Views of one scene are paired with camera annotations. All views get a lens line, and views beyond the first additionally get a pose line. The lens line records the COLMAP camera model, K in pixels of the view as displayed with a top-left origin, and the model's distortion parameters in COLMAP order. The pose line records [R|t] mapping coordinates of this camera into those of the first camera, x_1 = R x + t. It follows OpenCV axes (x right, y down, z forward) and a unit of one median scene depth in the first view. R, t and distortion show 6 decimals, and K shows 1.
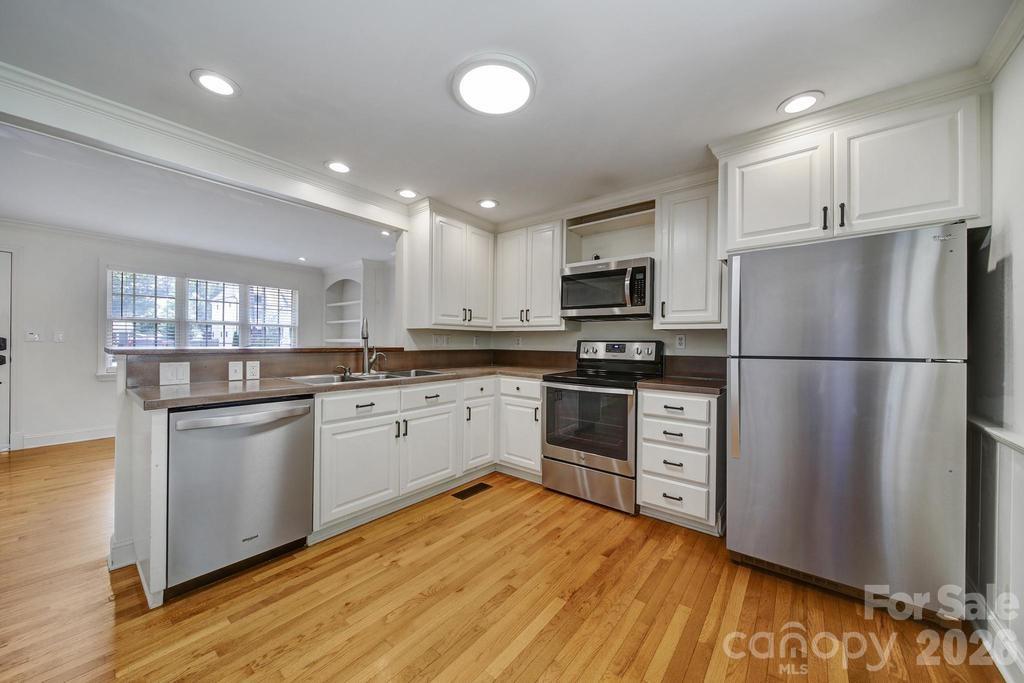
lens RADIAL K [[363.2, 0, 512.3], [0, 363.2, 343.9], [0, 0, 1]] dist [-0.002837, -0.000208]
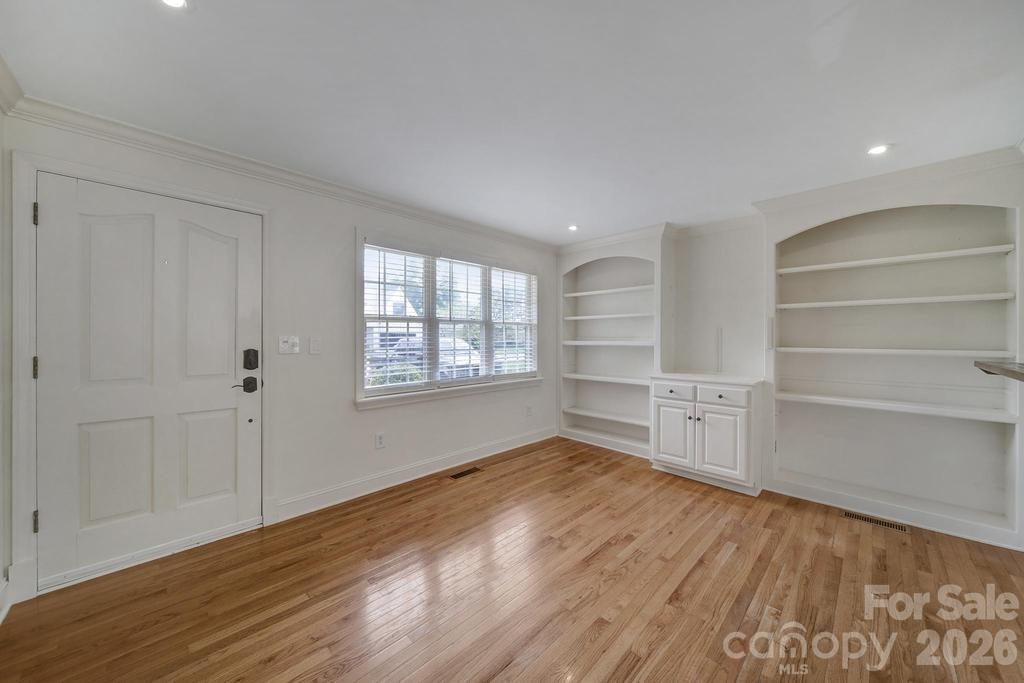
lens RADIAL K [[360.8, 0, 510.3], [0, 360.8, 334.7], [0, 0, 1]] dist [-0.000530, -0.001306]
pose [[0.993218, -0.012186, -0.115626, -1.401220], [0.010644, 0.999846, -0.013936, -0.043350], [0.115778, 0.012611, 0.993195, 0.663227]]
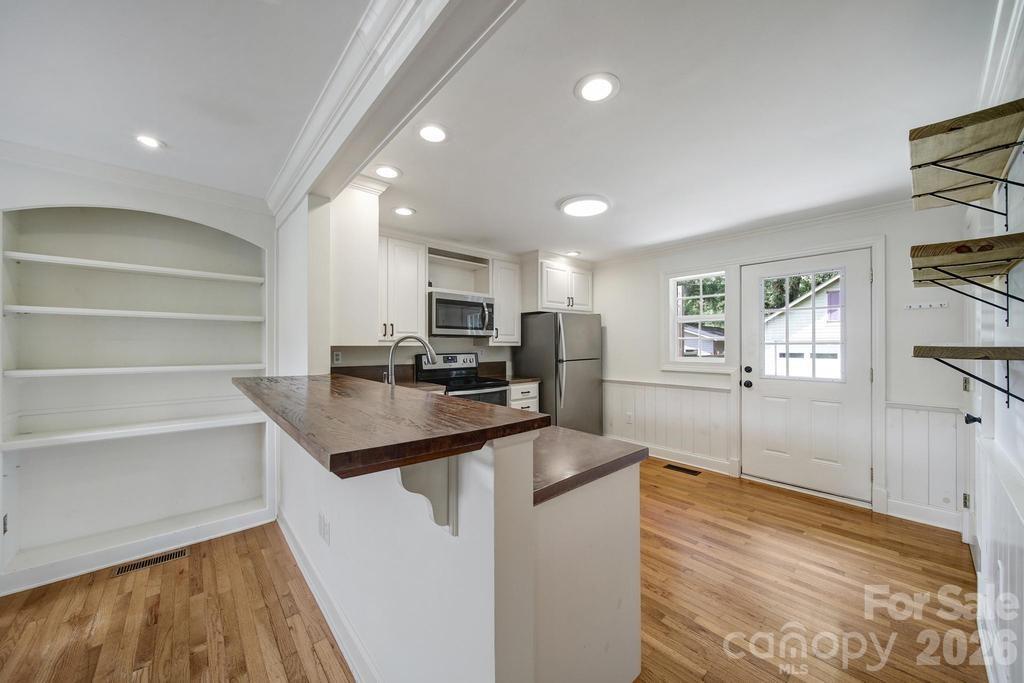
lens RADIAL K [[363.2, 0, 512.3], [0, 363.2, 343.9], [0, 0, 1]] dist [-0.002837, -0.000208]
pose [[0.162323, -0.007509, 0.986709, -1.244324], [0.008985, 0.999941, 0.006132, -0.063666], [-0.986697, 0.007870, 0.162381, 0.759572]]
